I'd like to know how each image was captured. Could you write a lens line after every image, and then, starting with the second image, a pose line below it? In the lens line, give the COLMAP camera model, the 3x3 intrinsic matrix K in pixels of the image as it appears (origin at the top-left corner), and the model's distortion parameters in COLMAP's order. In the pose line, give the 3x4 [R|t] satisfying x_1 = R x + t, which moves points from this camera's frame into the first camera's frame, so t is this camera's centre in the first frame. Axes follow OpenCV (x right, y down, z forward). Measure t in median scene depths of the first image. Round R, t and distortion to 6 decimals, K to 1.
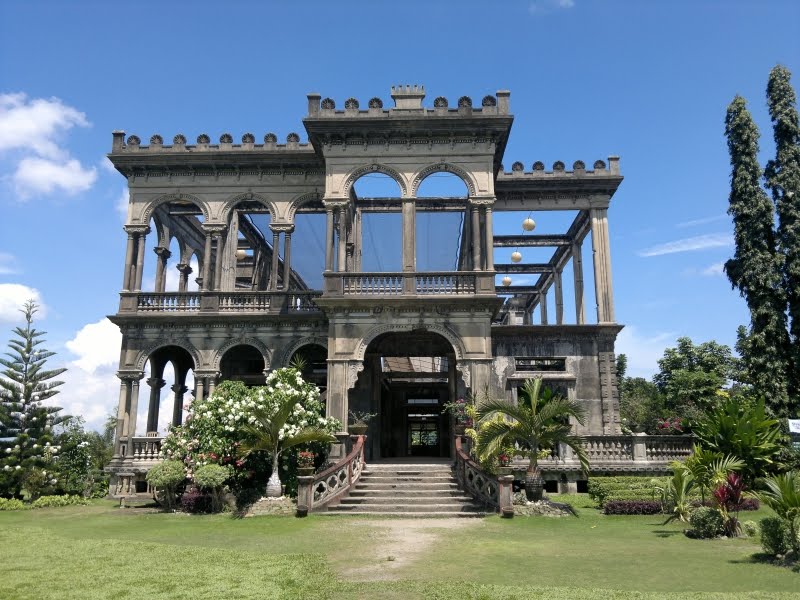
lens RADIAL K [[697.7, 0, 405.4], [0, 697.7, 270.3], [0, 0, 1]] dist [-0.017380, -0.054501]
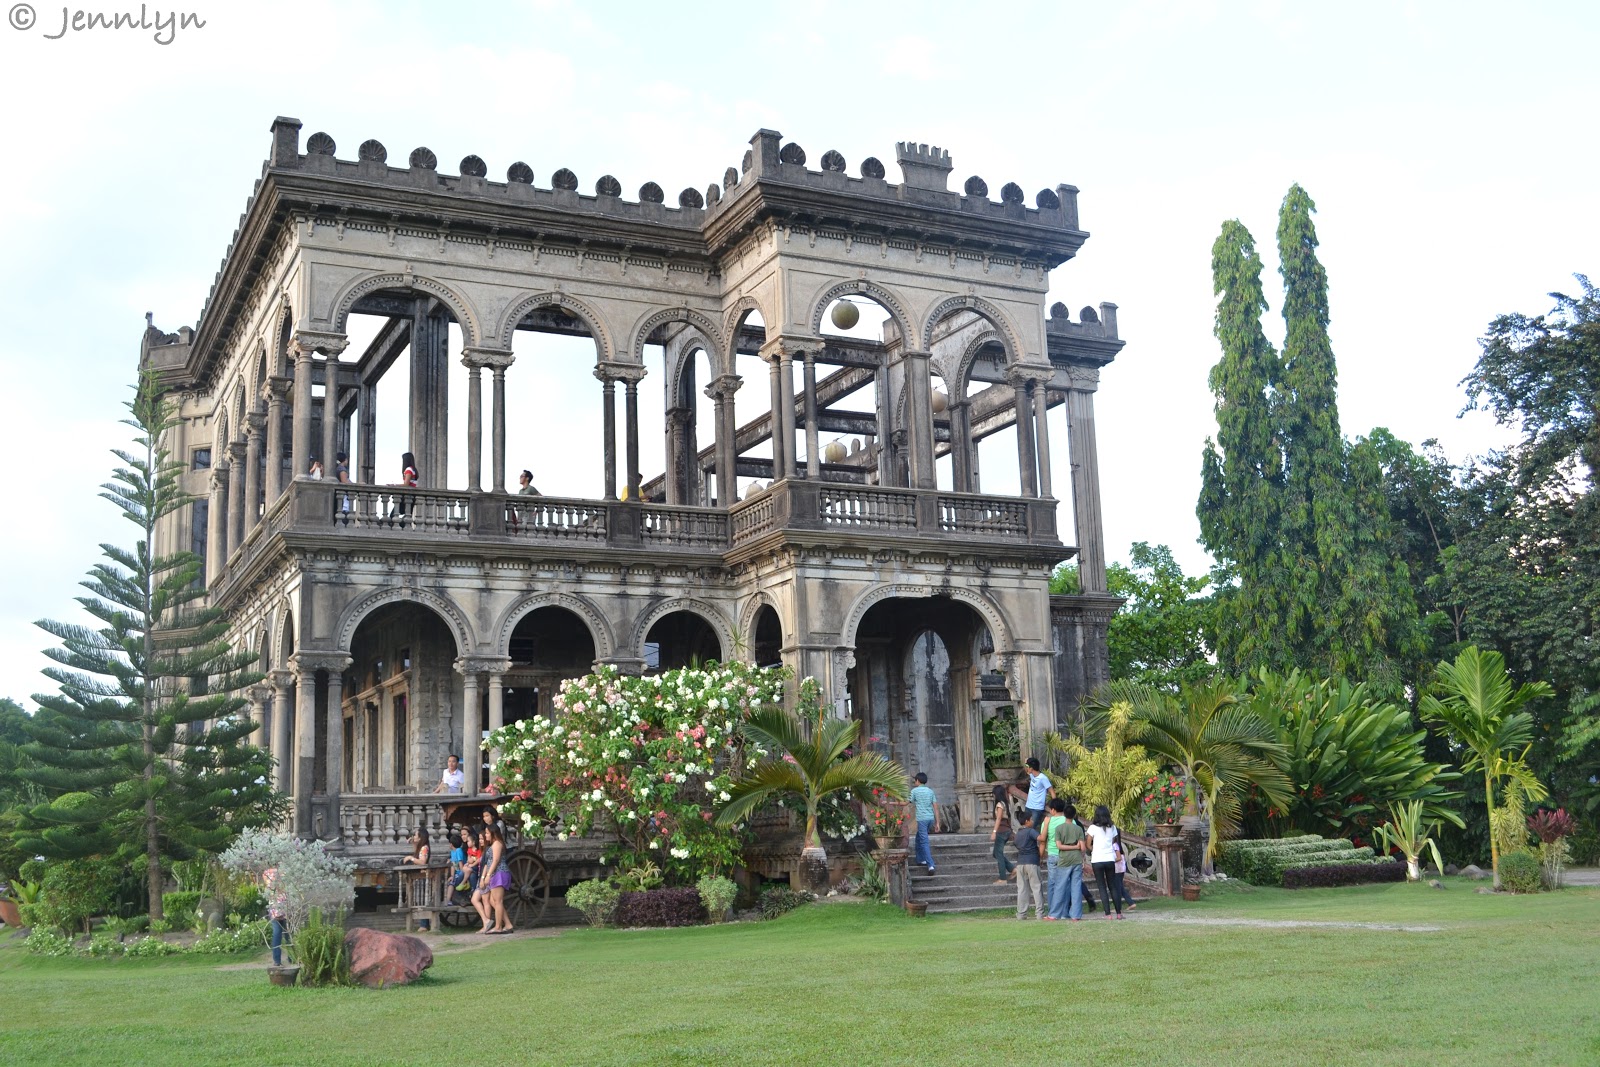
lens RADIAL K [[1665.2, 0, 816.3], [0, 1665.2, 530.8], [0, 0, 1]] dist [-0.198327, 0.000000]
pose [[0.876469, 0.062951, 0.477326, -0.629623], [-0.090056, 0.995353, 0.034093, -0.002187], [-0.472962, -0.072867, 0.878065, -0.098891]]
